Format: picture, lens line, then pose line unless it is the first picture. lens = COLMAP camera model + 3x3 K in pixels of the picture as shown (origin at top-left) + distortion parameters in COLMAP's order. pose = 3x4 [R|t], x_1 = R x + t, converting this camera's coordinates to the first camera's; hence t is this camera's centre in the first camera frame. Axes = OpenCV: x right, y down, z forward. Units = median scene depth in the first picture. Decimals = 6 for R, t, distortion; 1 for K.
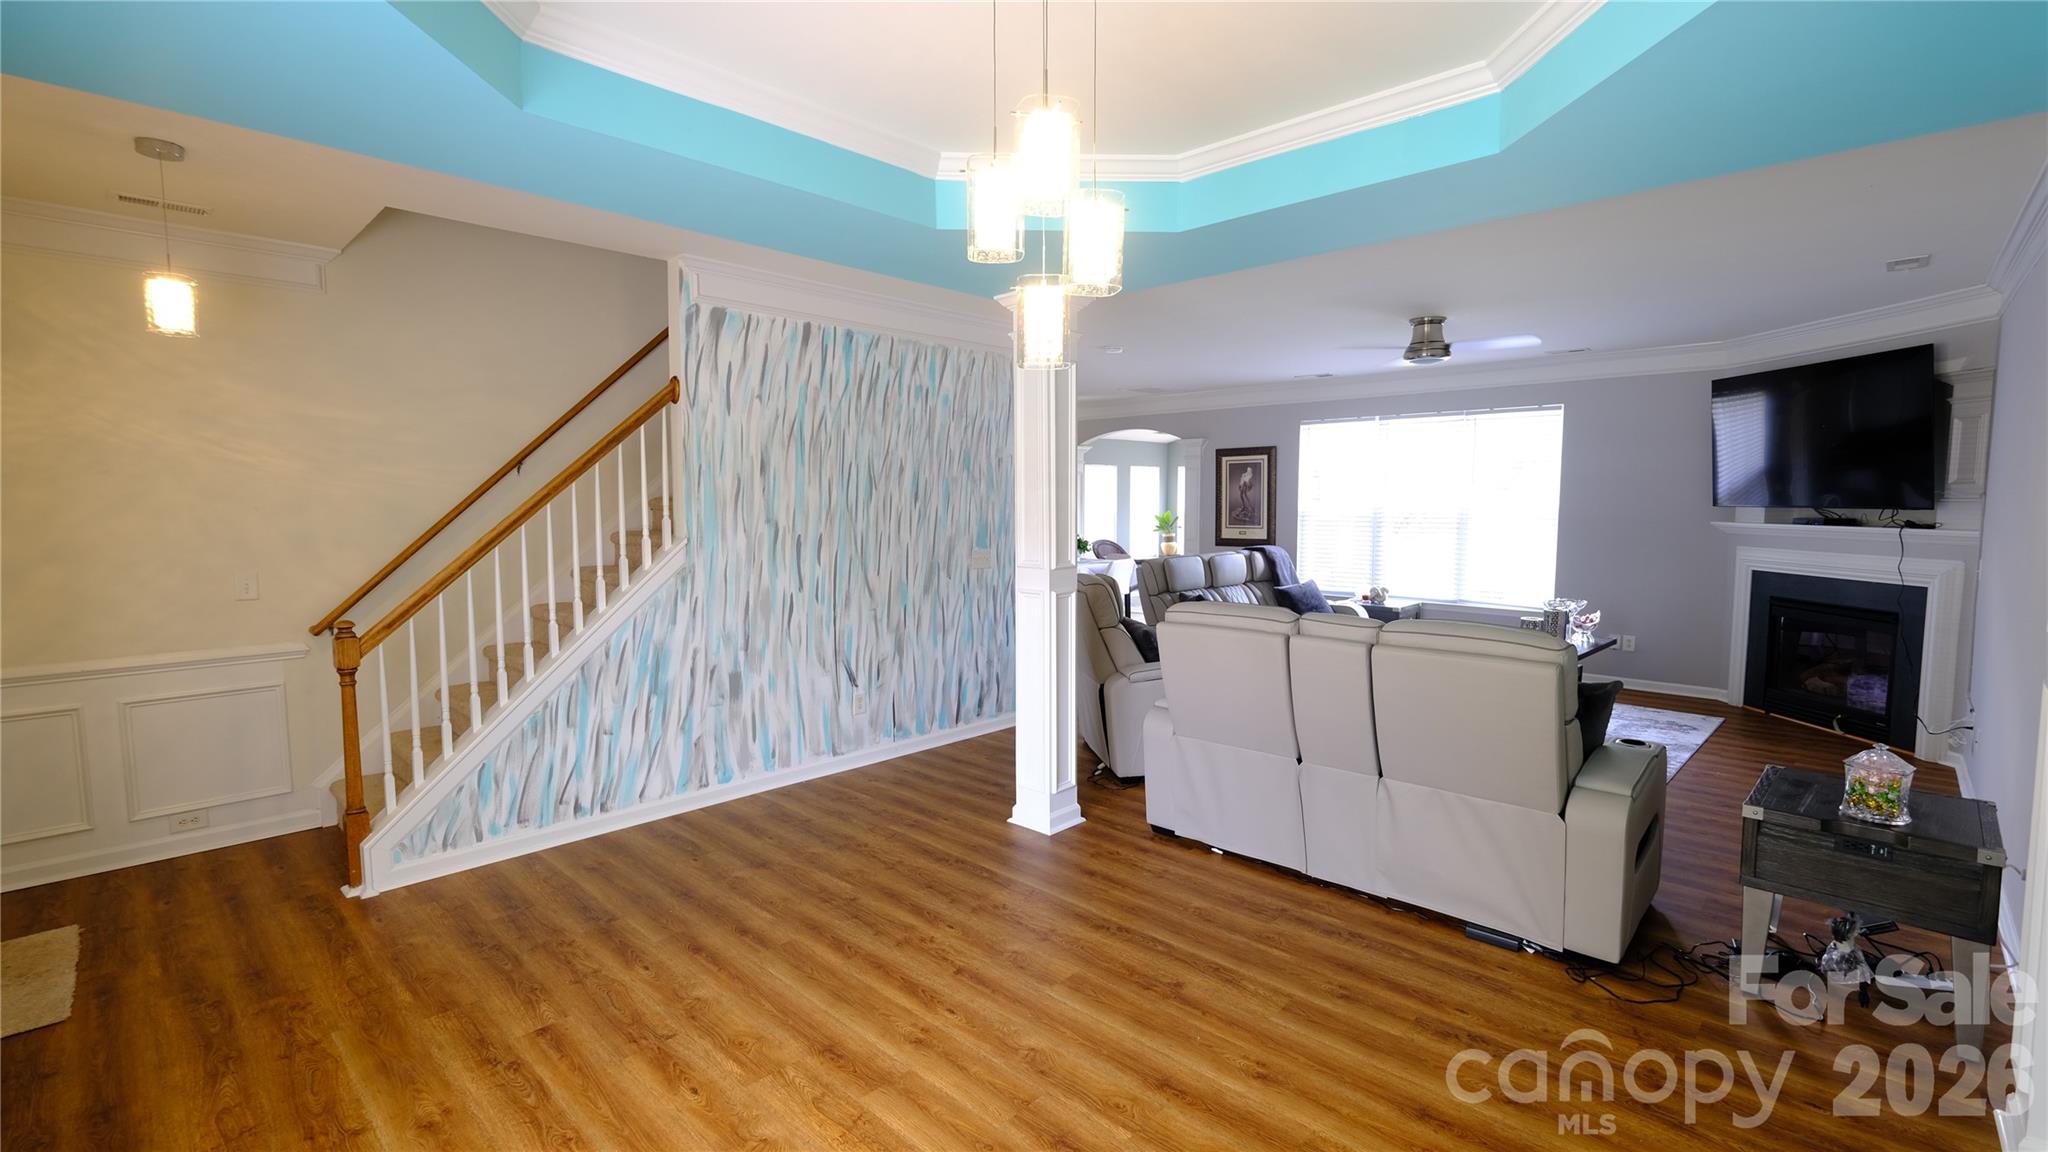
lens RADIAL K [[897.2, 0, 1024.7], [0, 897.2, 569.0], [0, 0, 1]] dist [-0.001724, 0.000993]
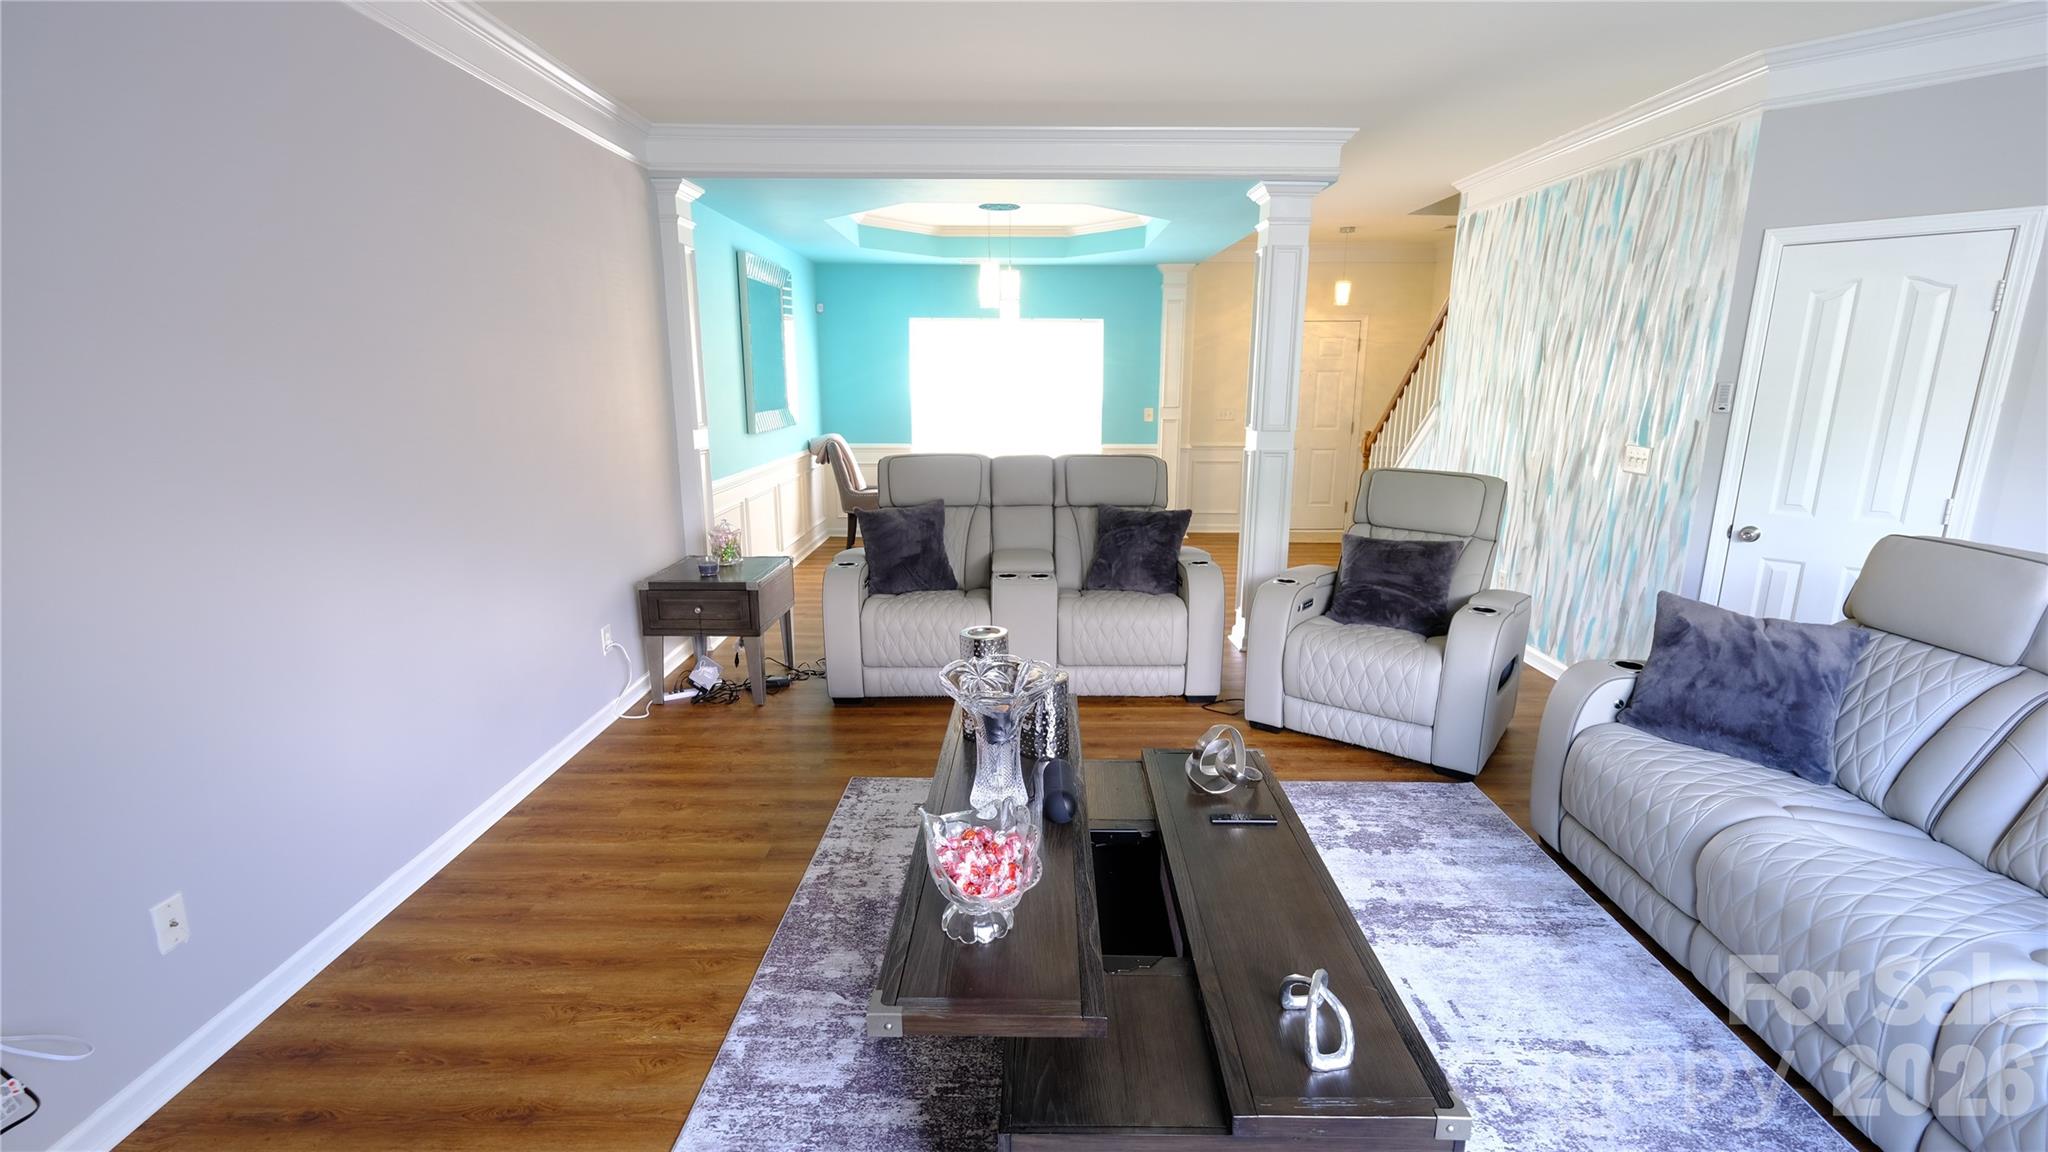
lens RADIAL K [[897.2, 0, 1025.4], [0, 897.2, 578.5], [0, 0, 1]] dist [-0.001724, 0.000993]
pose [[-0.729559, 0.152389, -0.666724, 1.321212], [-0.054695, 0.958737, 0.278983, -0.156220], [0.681727, 0.240001, -0.691121, 2.020372]]
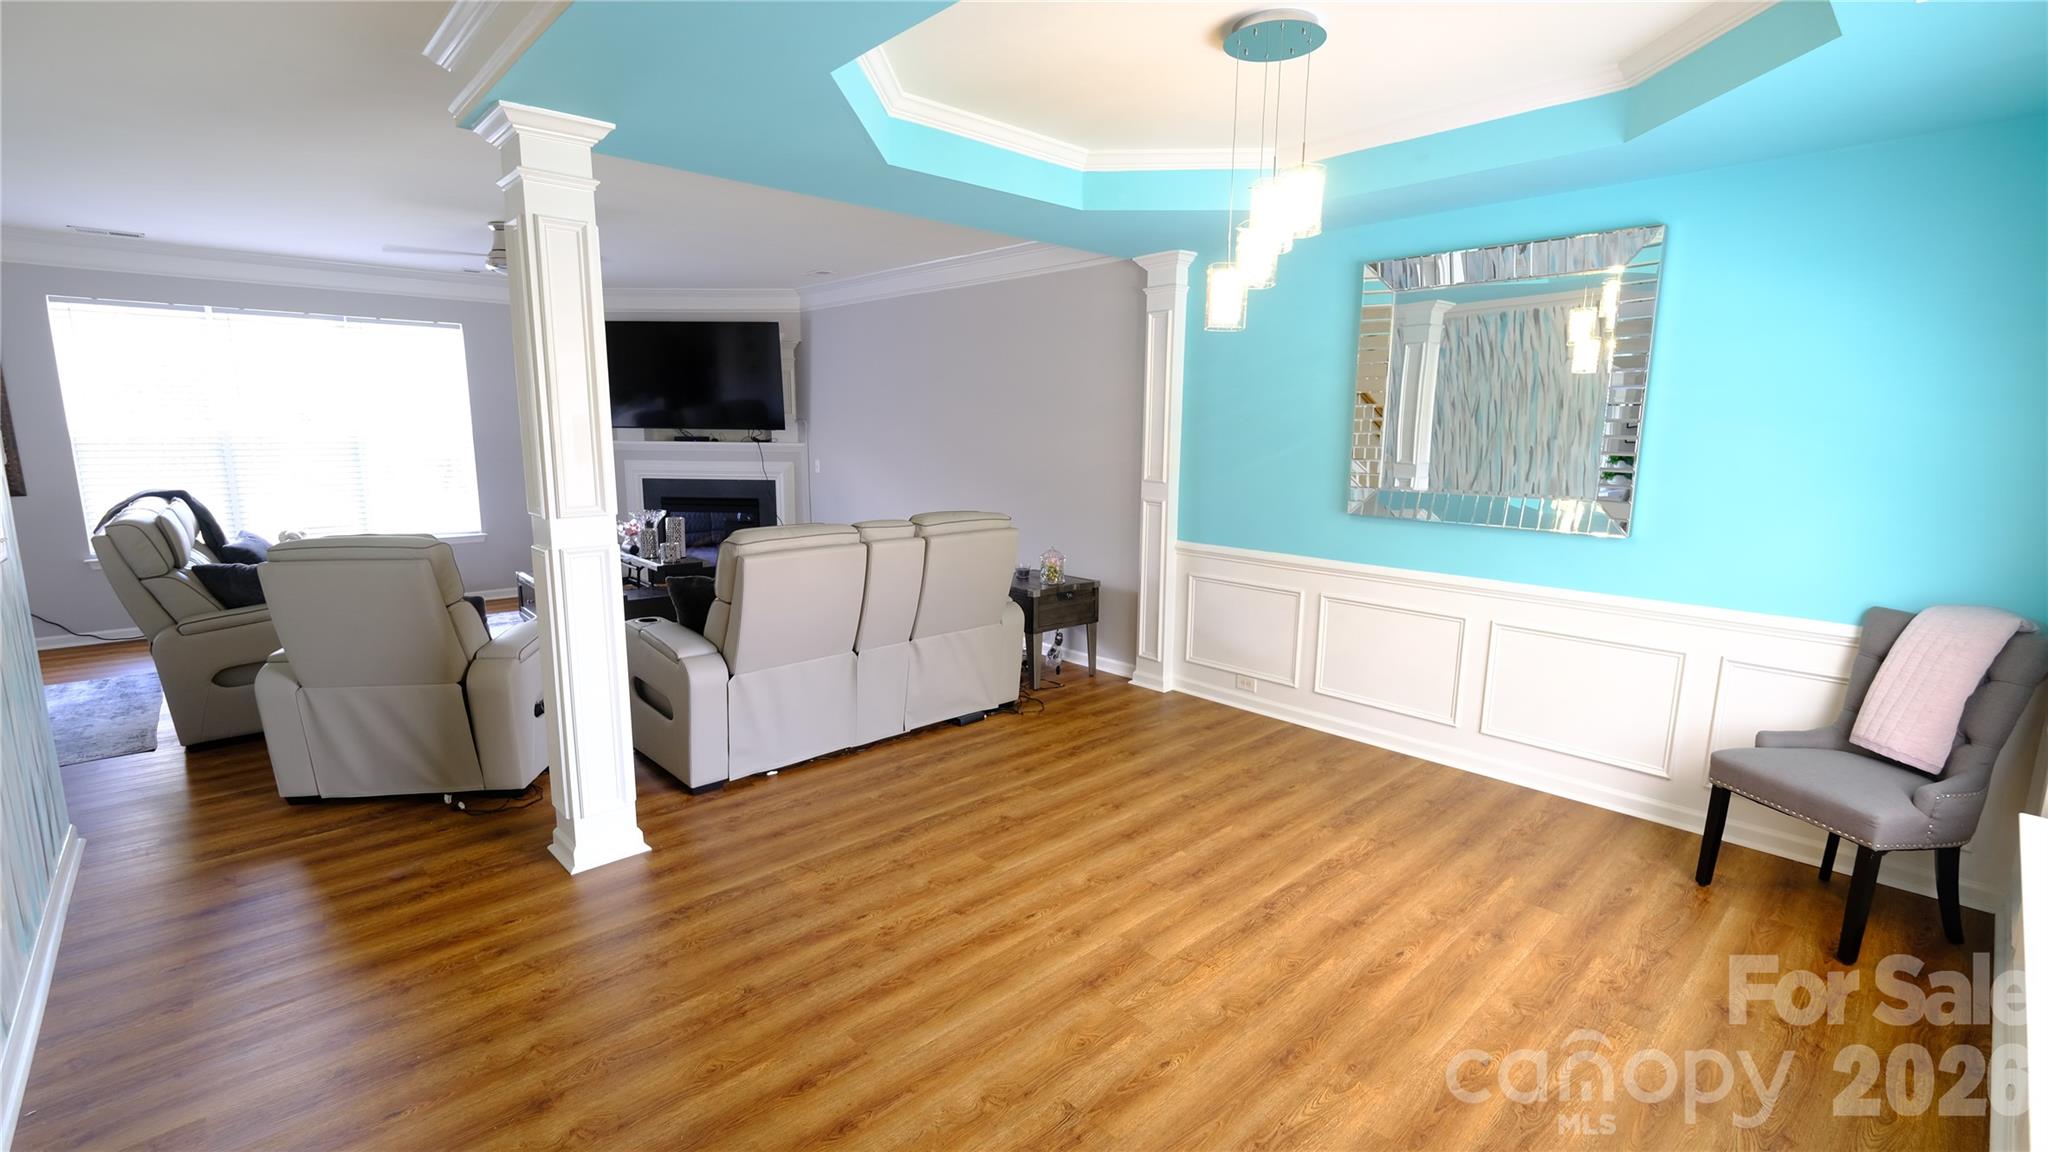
lens RADIAL K [[897.2, 0, 1023.0], [0, 897.2, 575.9], [0, 0, 1]] dist [-0.001724, 0.000993]
pose [[0.060940, -0.164894, 0.984427, -0.845804], [0.070486, 0.984509, 0.160544, -0.055796], [-0.995650, 0.059605, 0.071619, 0.731352]]
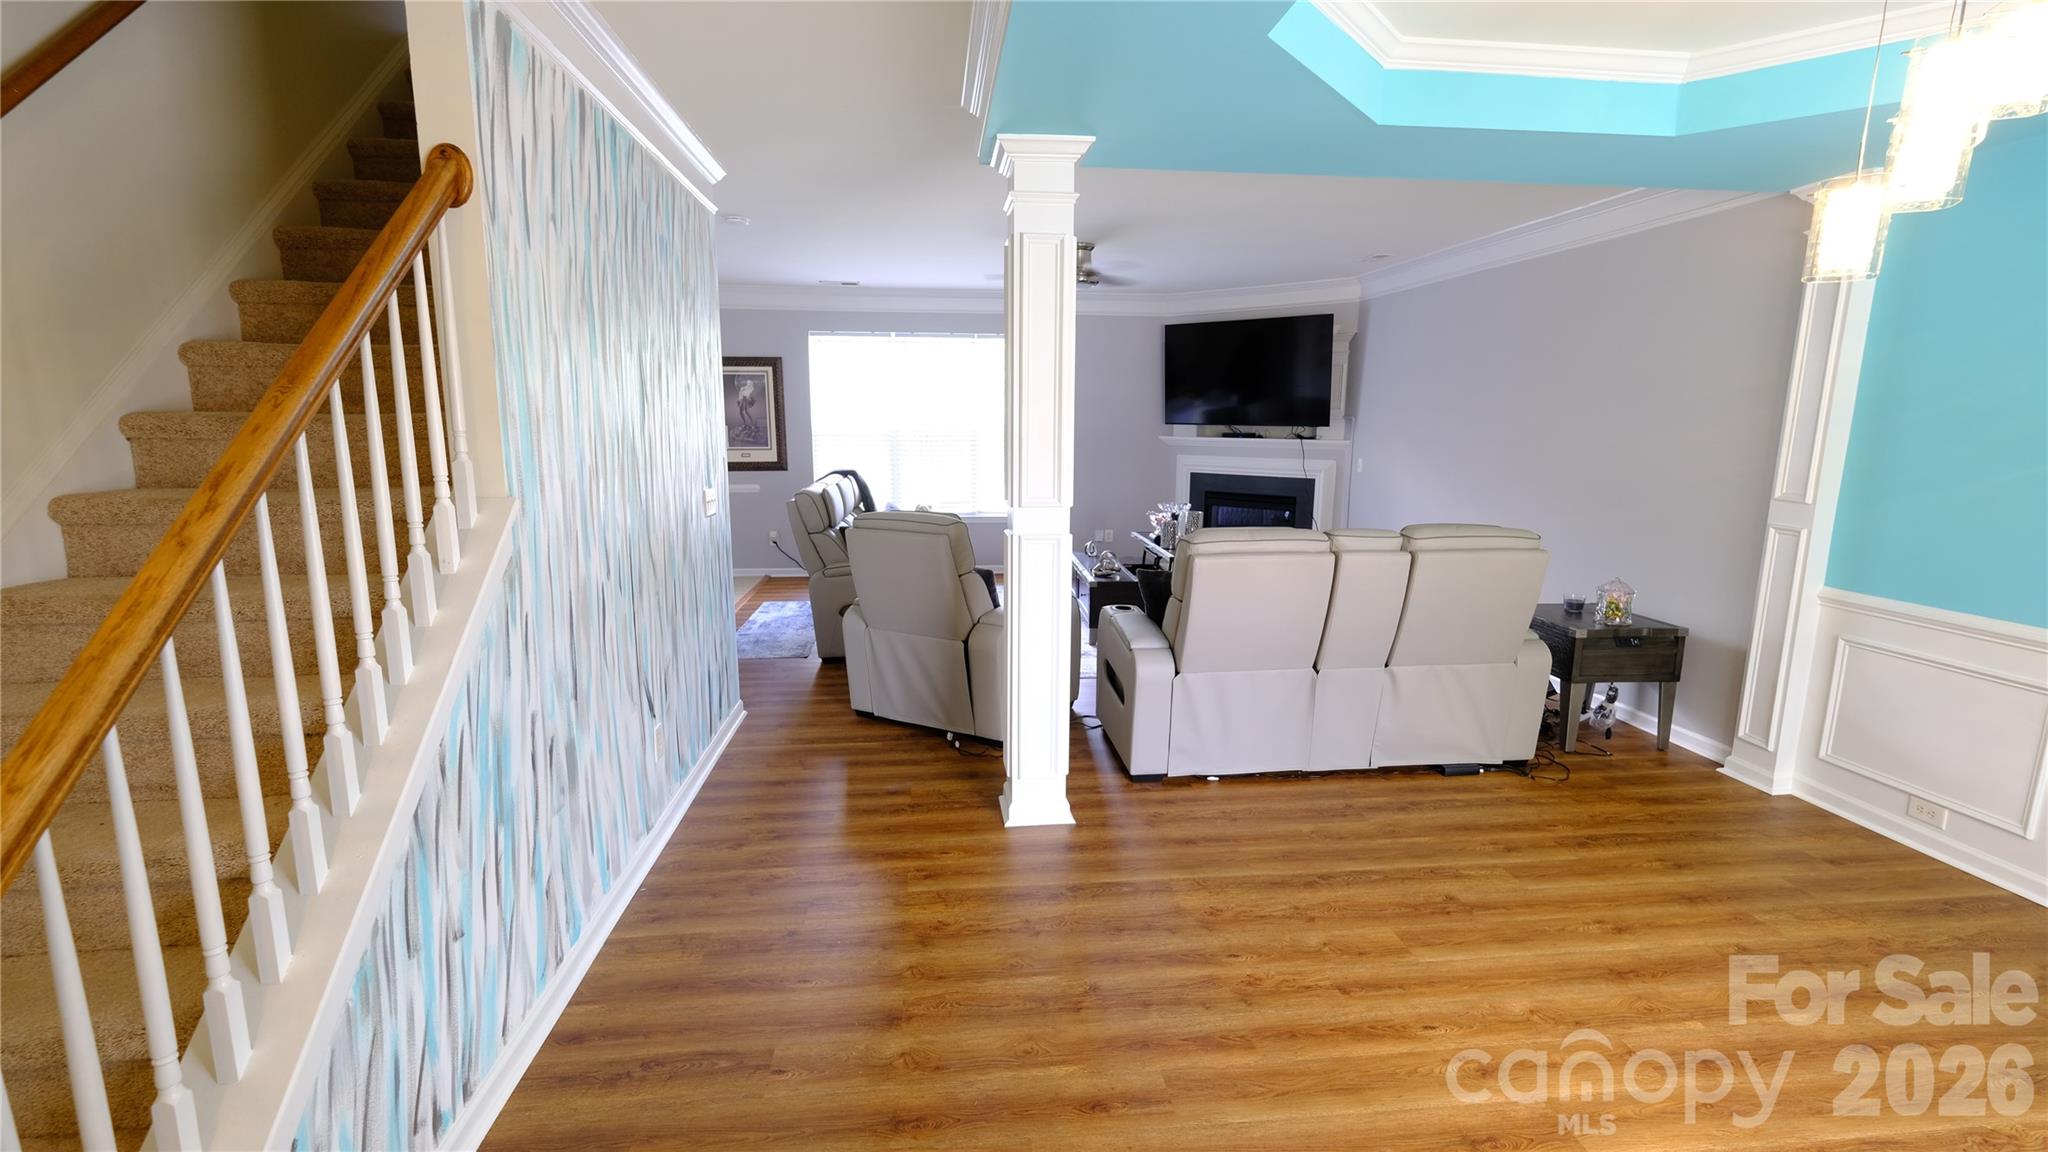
lens RADIAL K [[897.2, 0, 1023.8], [0, 897.2, 576.6], [0, 0, 1]] dist [-0.001724, 0.000993]
pose [[0.645884, -0.130077, 0.752272, -0.738890], [0.054219, 0.990705, 0.124753, -0.048806], [-0.761507, -0.039789, 0.646934, 0.609990]]
